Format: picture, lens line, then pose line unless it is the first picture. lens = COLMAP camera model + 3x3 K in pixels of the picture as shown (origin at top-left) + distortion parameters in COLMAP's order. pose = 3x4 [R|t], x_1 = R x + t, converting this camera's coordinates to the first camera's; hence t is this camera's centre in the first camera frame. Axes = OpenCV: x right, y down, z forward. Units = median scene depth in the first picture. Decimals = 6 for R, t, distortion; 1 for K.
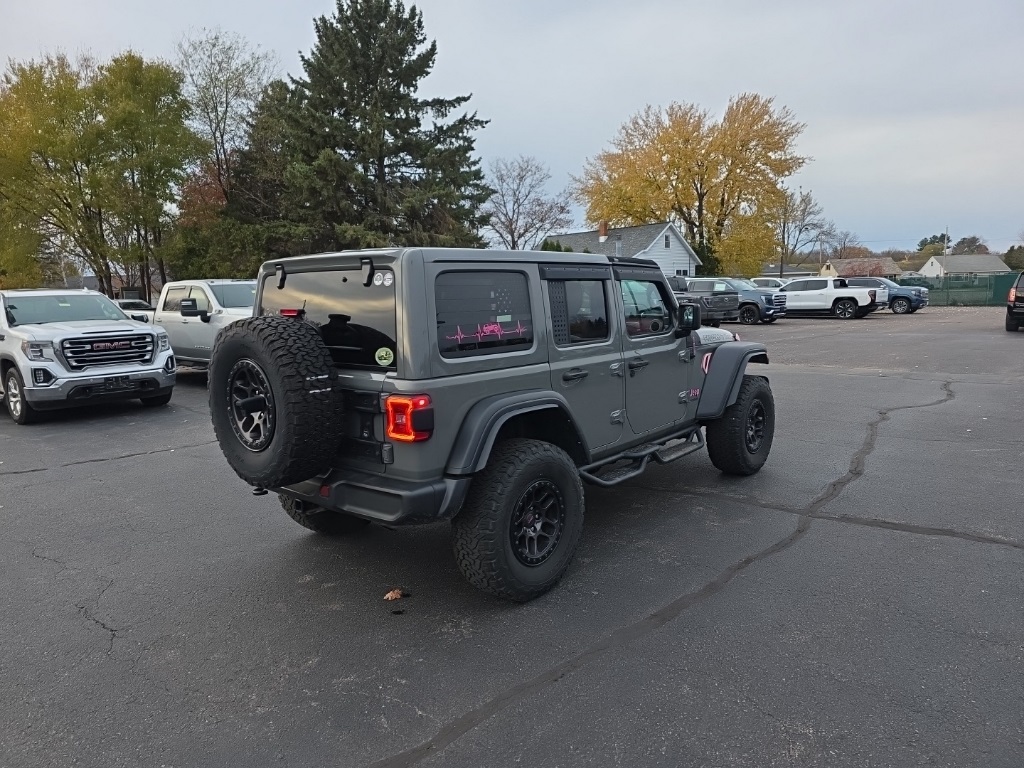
lens RADIAL K [[680.2, 0, 502.4], [0, 680.2, 394.4], [0, 0, 1]] dist [0.075797, -0.065336]
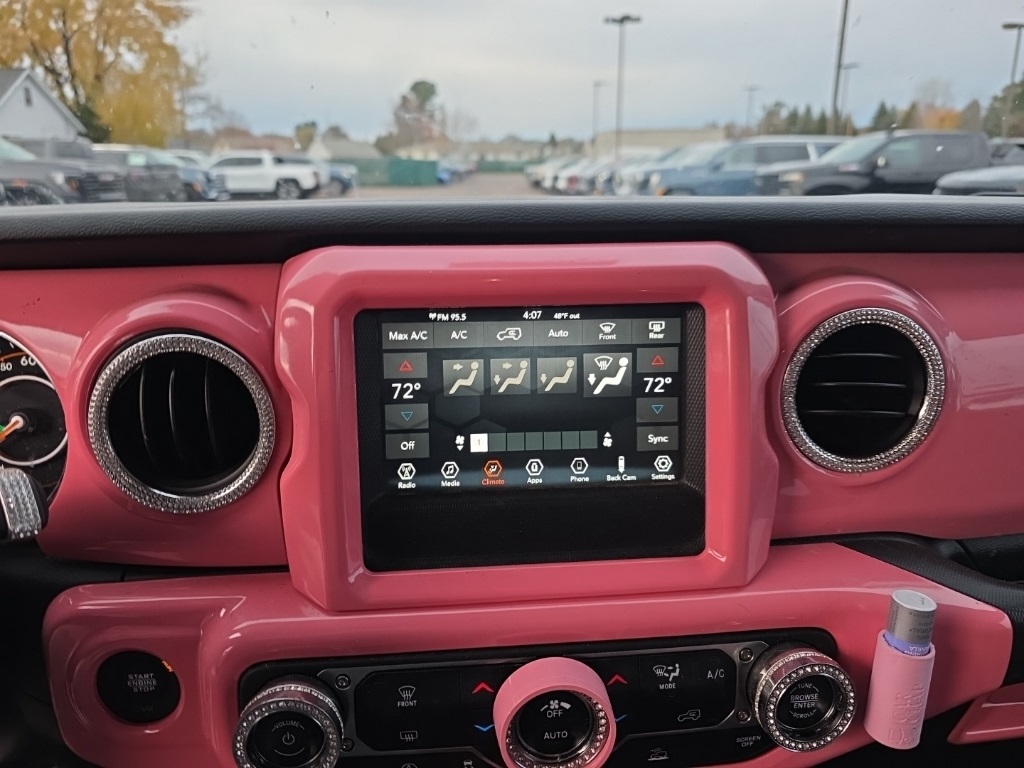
lens RADIAL K [[707.8, 0, 502.4], [0, 707.8, 379.3], [0, 0, 1]] dist [0.032404, -0.042227]
pose [[0.690821, -0.190479, 0.697484, 0.014118], [0.095890, 0.980289, 0.172737, -0.023493], [-0.716639, -0.052448, 0.695469, 0.195190]]
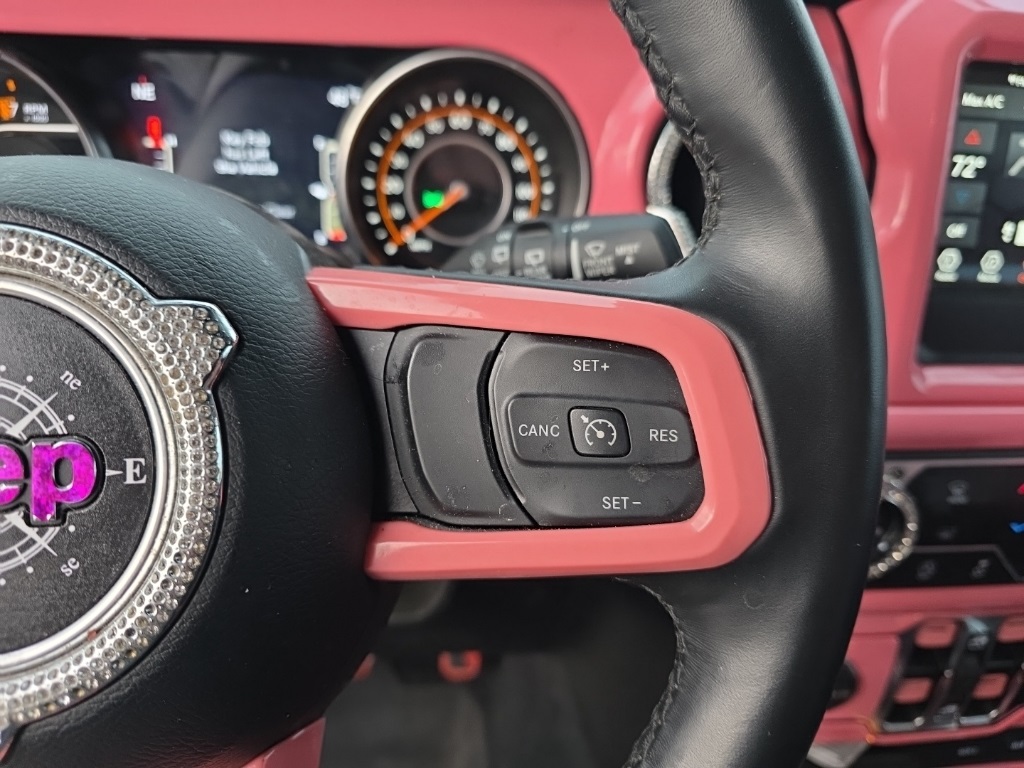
lens RADIAL K [[731.2, 0, 504.1], [0, 731.2, 388.5], [0, 0, 1]] dist [-0.024105, 0.003288]
pose [[0.674960, -0.277725, 0.683592, 0.007981], [0.043777, 0.939900, 0.338632, -0.022157], [-0.736555, -0.198638, 0.646553, 0.202590]]
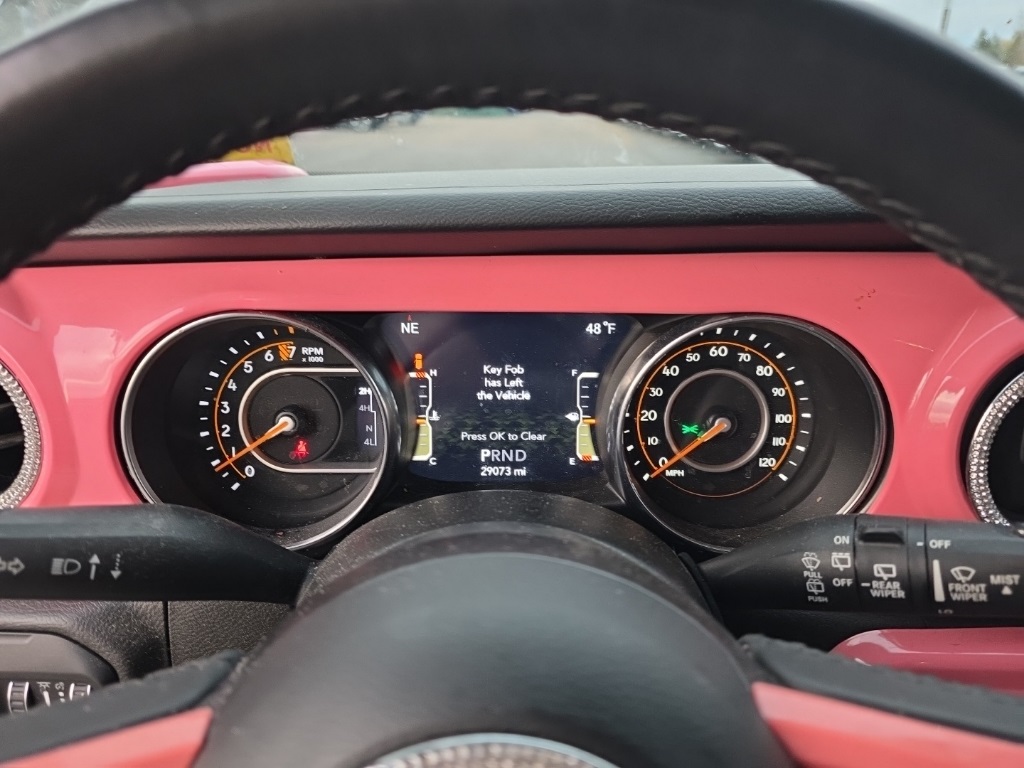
lens RADIAL K [[692.4, 0, 515.2], [0, 692.4, 395.9], [0, 0, 1]] dist [0.067572, -0.073370]
pose [[0.736900, -0.237879, 0.632765, 0.006964], [0.071000, 0.958099, 0.277498, -0.025212], [-0.672263, -0.159562, 0.722913, 0.205867]]
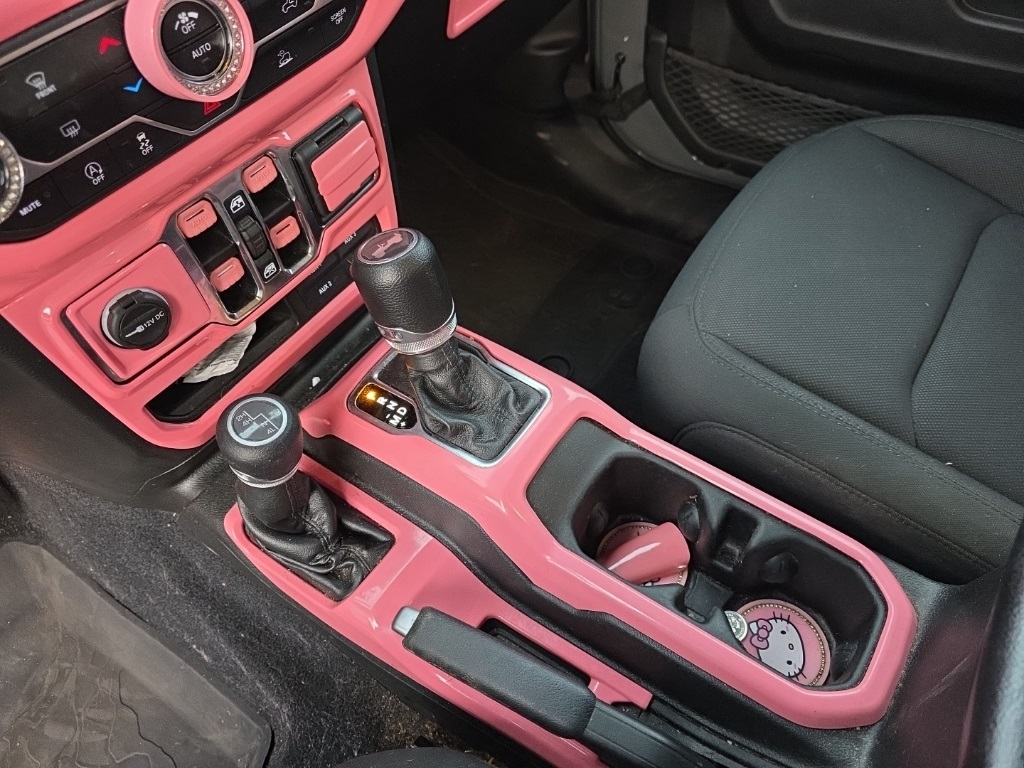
lens RADIAL K [[711.1, 0, 523.1], [0, 711.1, 387.1], [0, 0, 1]] dist [0.035261, -0.033693]
pose [[-0.110859, -0.757394, 0.643479, 0.008851], [0.226649, 0.611141, 0.758378, -0.020198], [-0.967647, 0.229917, 0.103912, 0.197107]]
